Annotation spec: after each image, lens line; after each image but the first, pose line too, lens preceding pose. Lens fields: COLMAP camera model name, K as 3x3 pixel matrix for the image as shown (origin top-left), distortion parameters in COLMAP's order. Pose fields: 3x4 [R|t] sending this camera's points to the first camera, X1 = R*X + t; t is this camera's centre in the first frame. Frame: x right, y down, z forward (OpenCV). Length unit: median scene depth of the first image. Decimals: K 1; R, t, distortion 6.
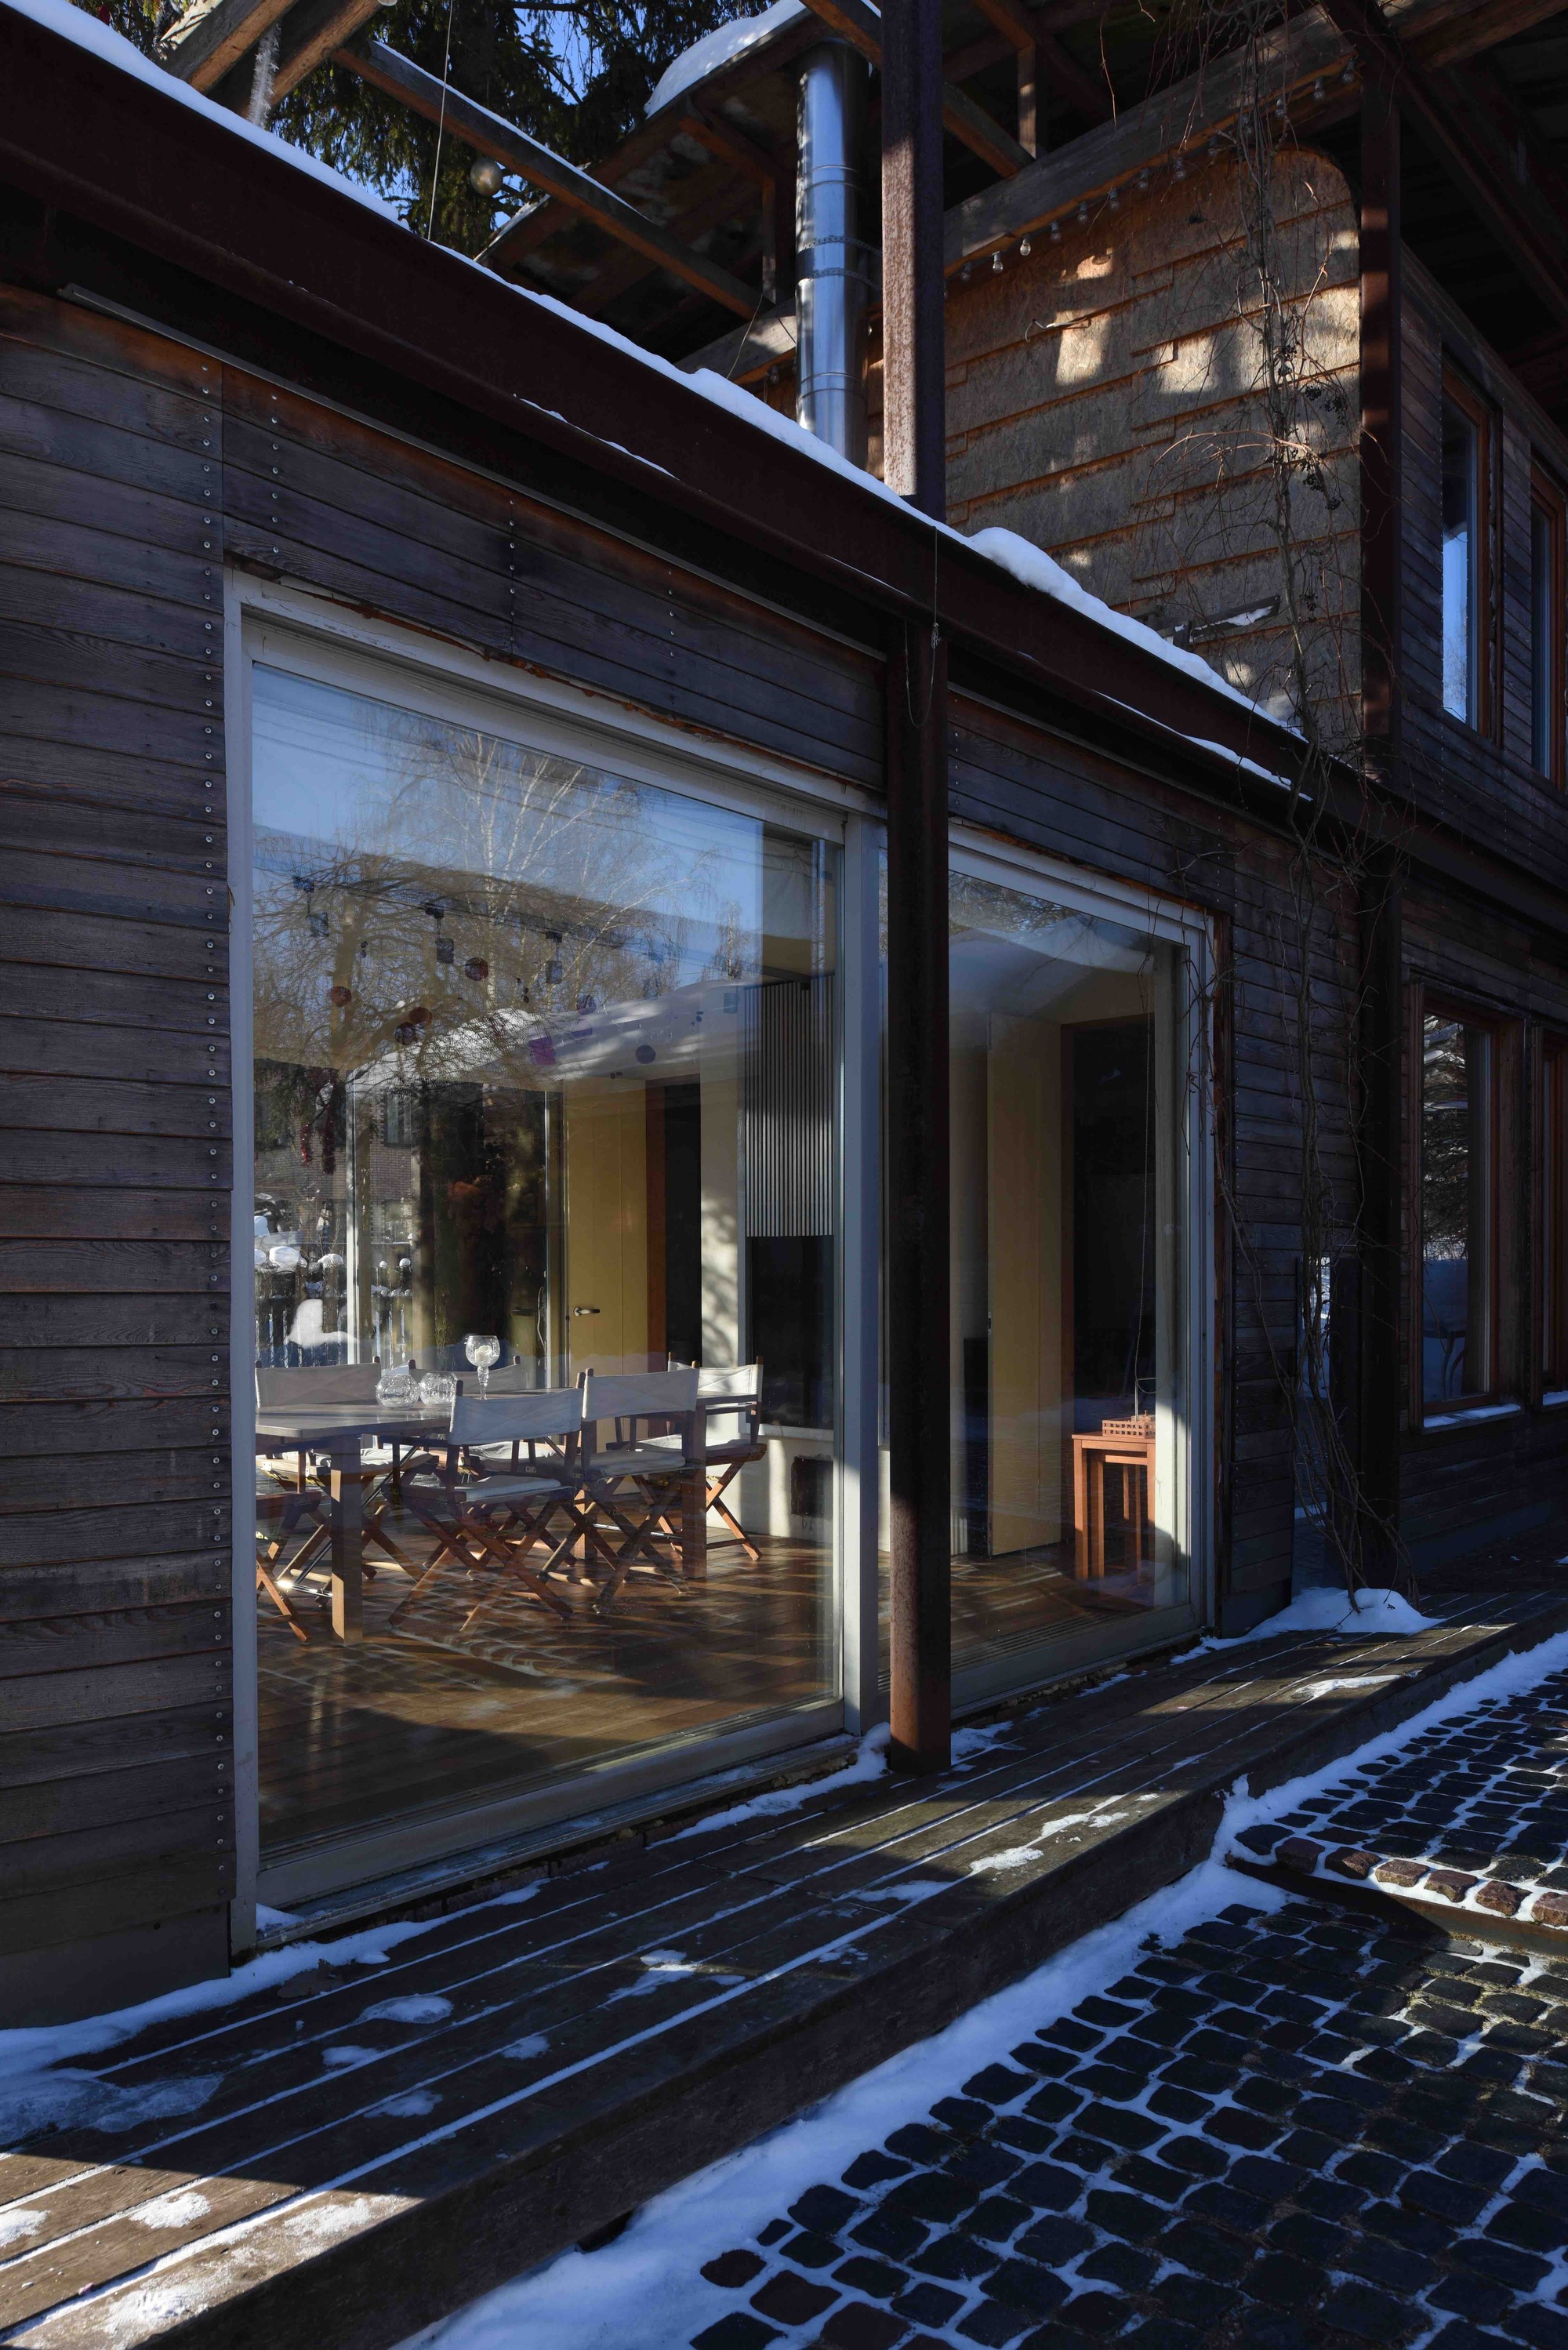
lens RADIAL K [[1588.6, 0, 784.0], [0, 1588.6, 1175.0], [0, 0, 1]] dist [-0.006038, -0.002648]
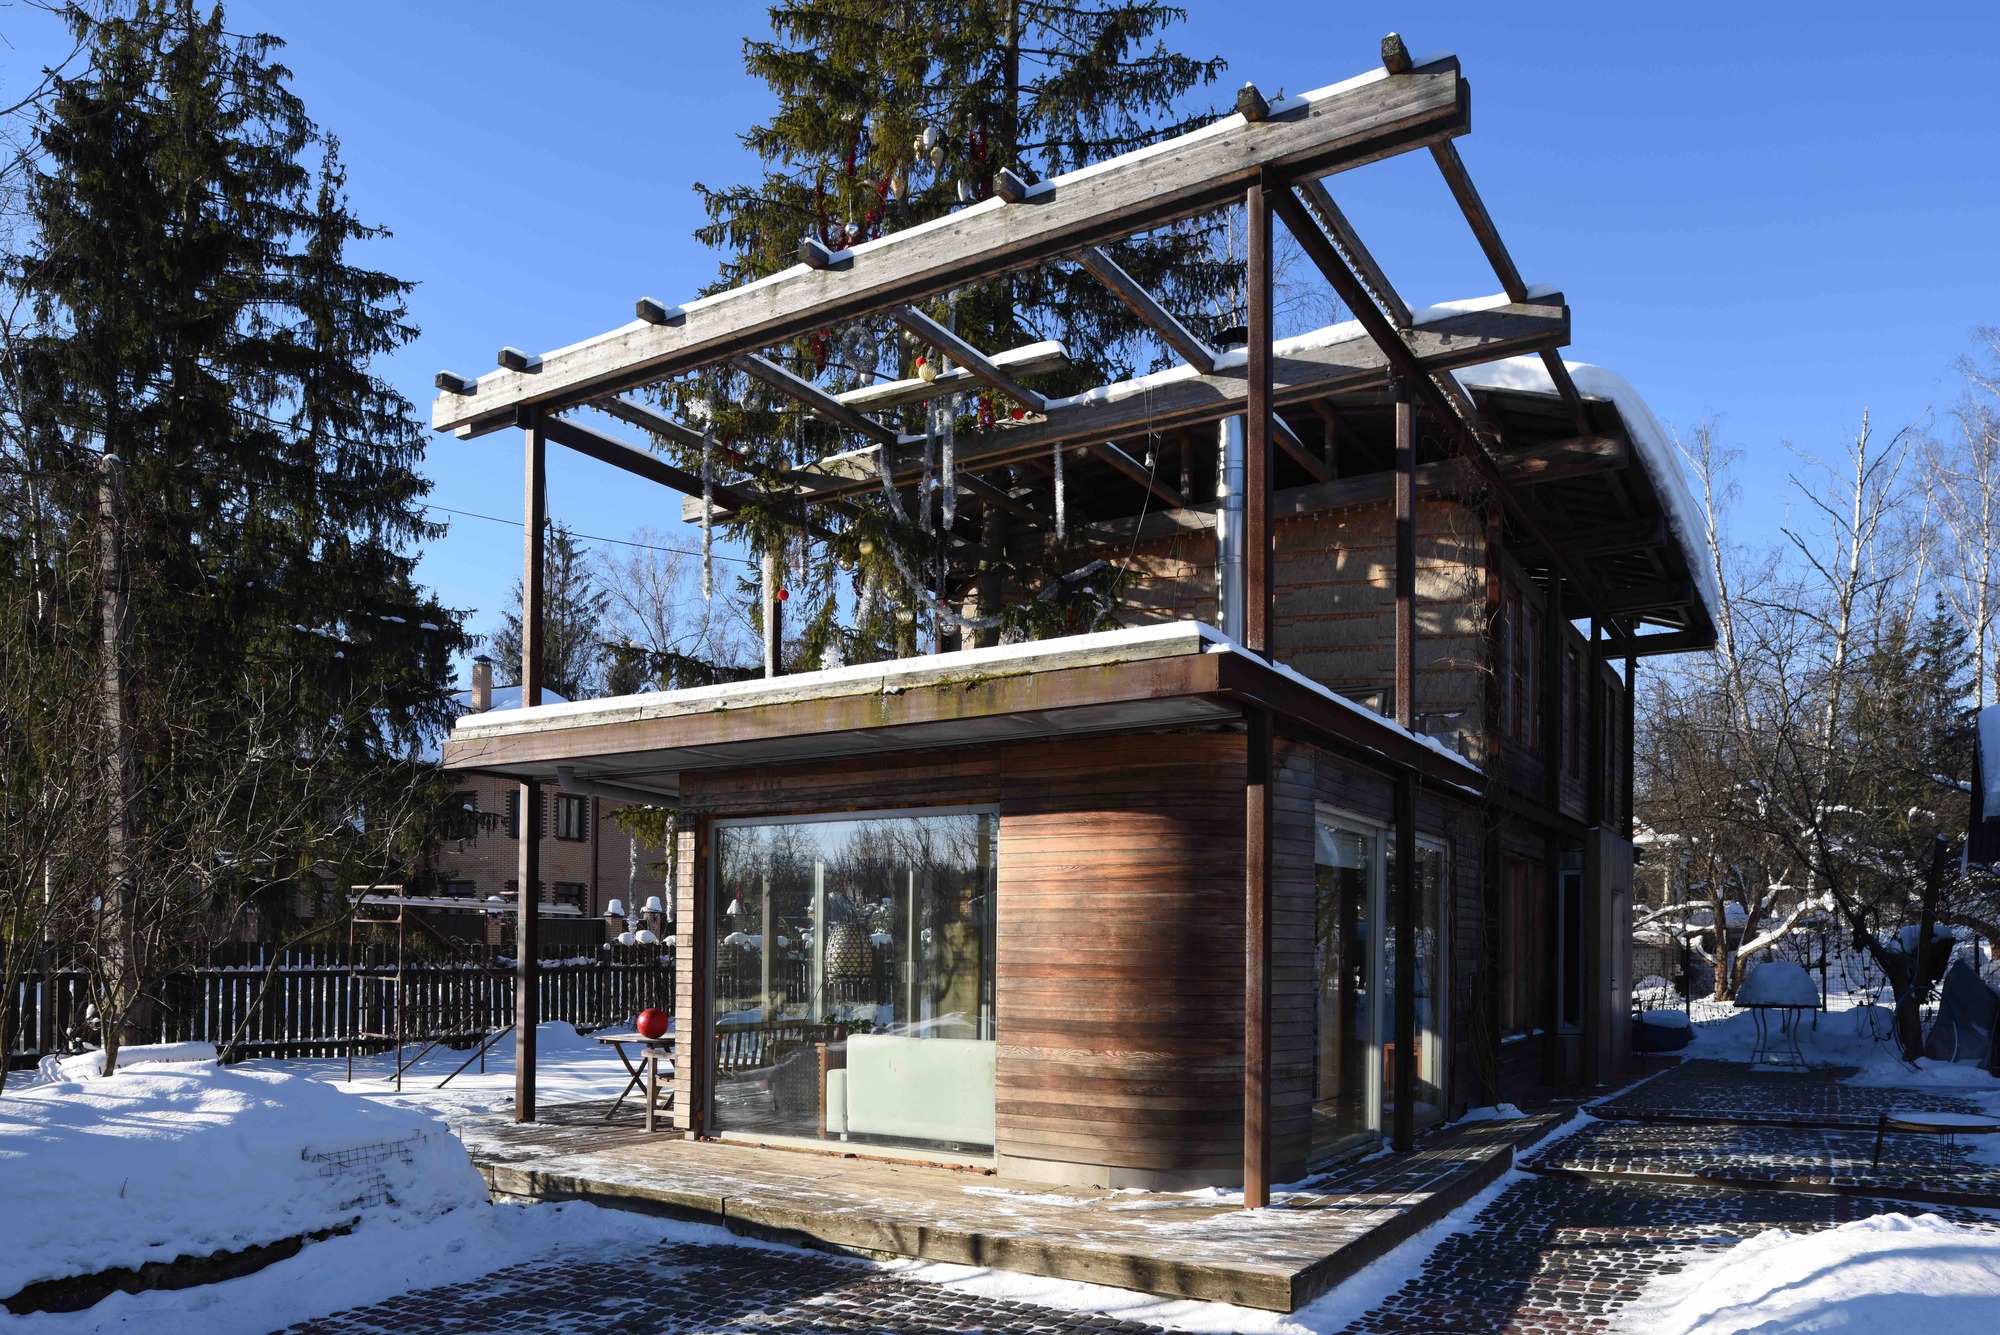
lens RADIAL K [[1352.1, 0, 1000.0], [0, 1352.1, 667.5], [0, 0, 1]] dist [-0.006038, -0.002648]
pose [[0.982150, 0.035387, 0.184738, -1.221379], [-0.007244, 0.988532, -0.150841, -0.138945], [-0.187957, 0.146810, 0.971143, -1.516129]]
